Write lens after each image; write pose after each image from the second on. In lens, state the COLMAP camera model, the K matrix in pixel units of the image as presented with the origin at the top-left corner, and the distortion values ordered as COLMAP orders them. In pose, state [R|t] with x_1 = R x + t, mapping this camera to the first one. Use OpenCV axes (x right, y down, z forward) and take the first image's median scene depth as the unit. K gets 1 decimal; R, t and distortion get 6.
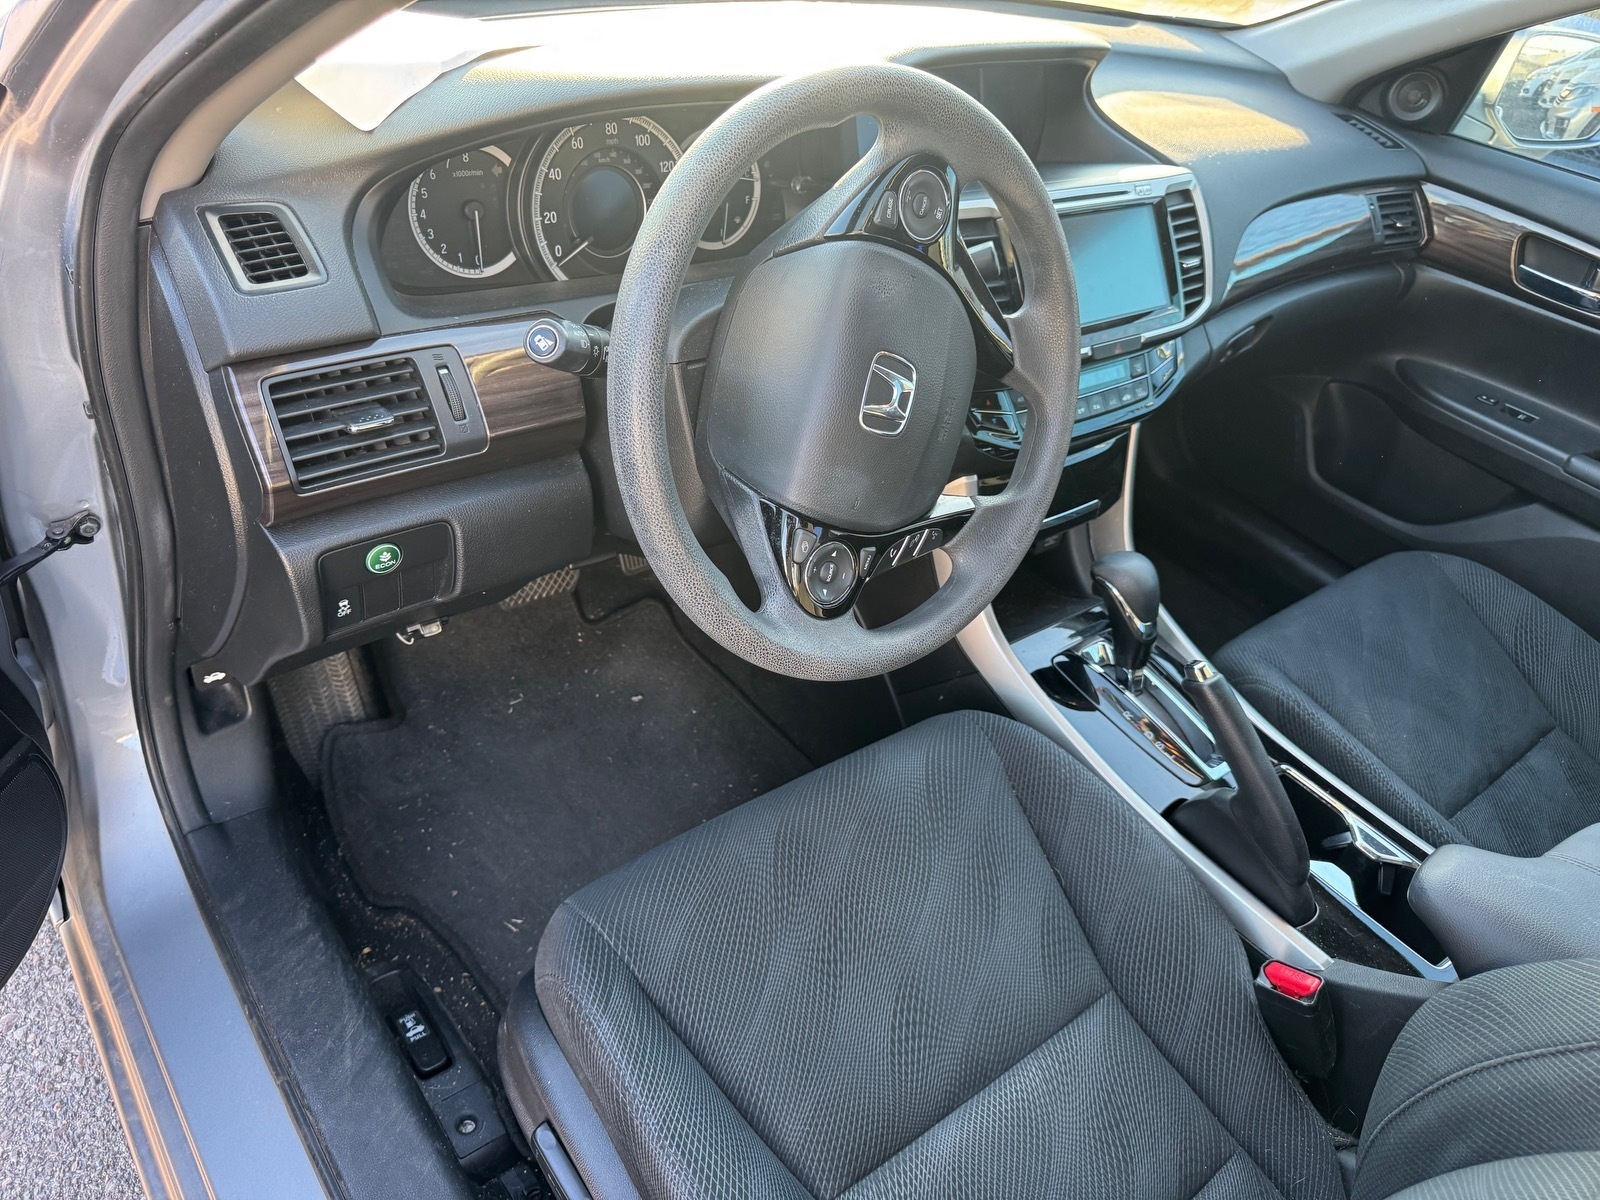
lens RADIAL K [[1159.9, 0, 807.5], [0, 1159.9, 610.9], [0, 0, 1]] dist [0.057143, -0.110675]
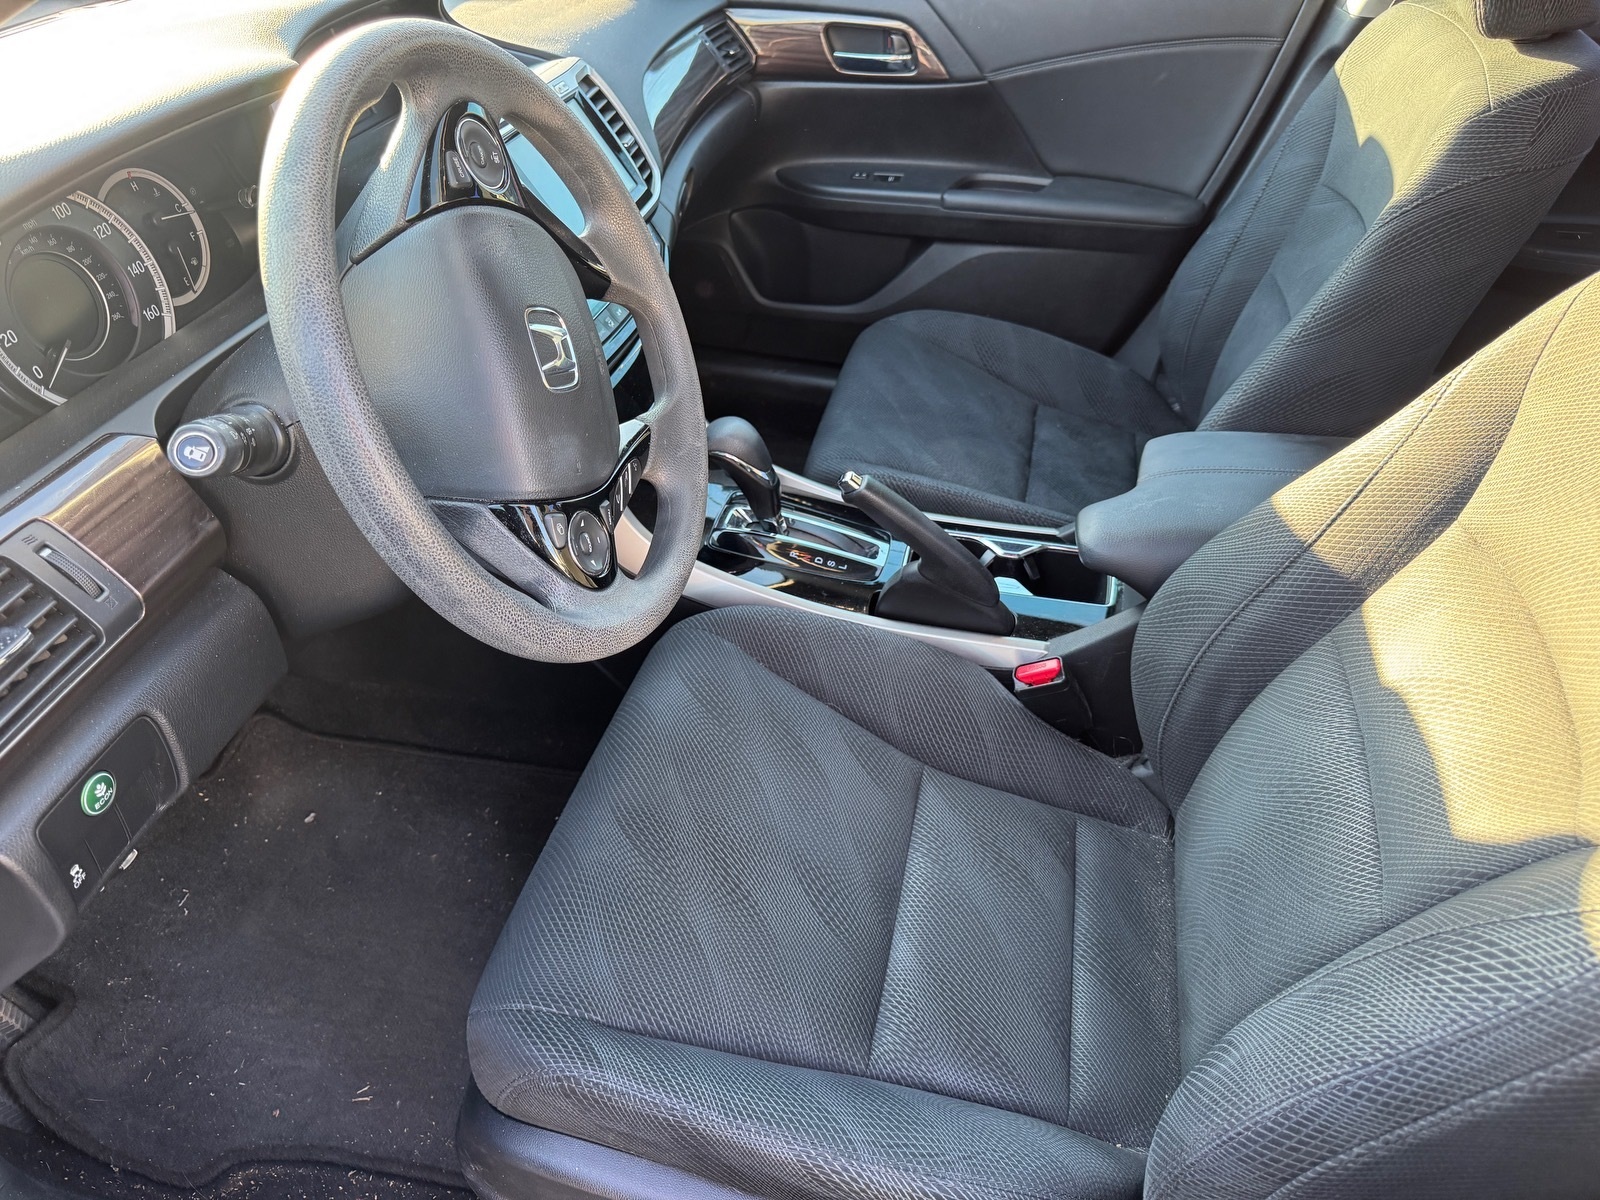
lens RADIAL K [[1159.9, 0, 807.5], [0, 1159.9, 610.9], [0, 0, 1]] dist [0.057143, -0.110675]
pose [[0.758255, -0.496690, 0.422313, -0.244268], [0.469498, 0.865440, 0.174884, -0.058624], [-0.452350, 0.065669, 0.889419, 0.052959]]
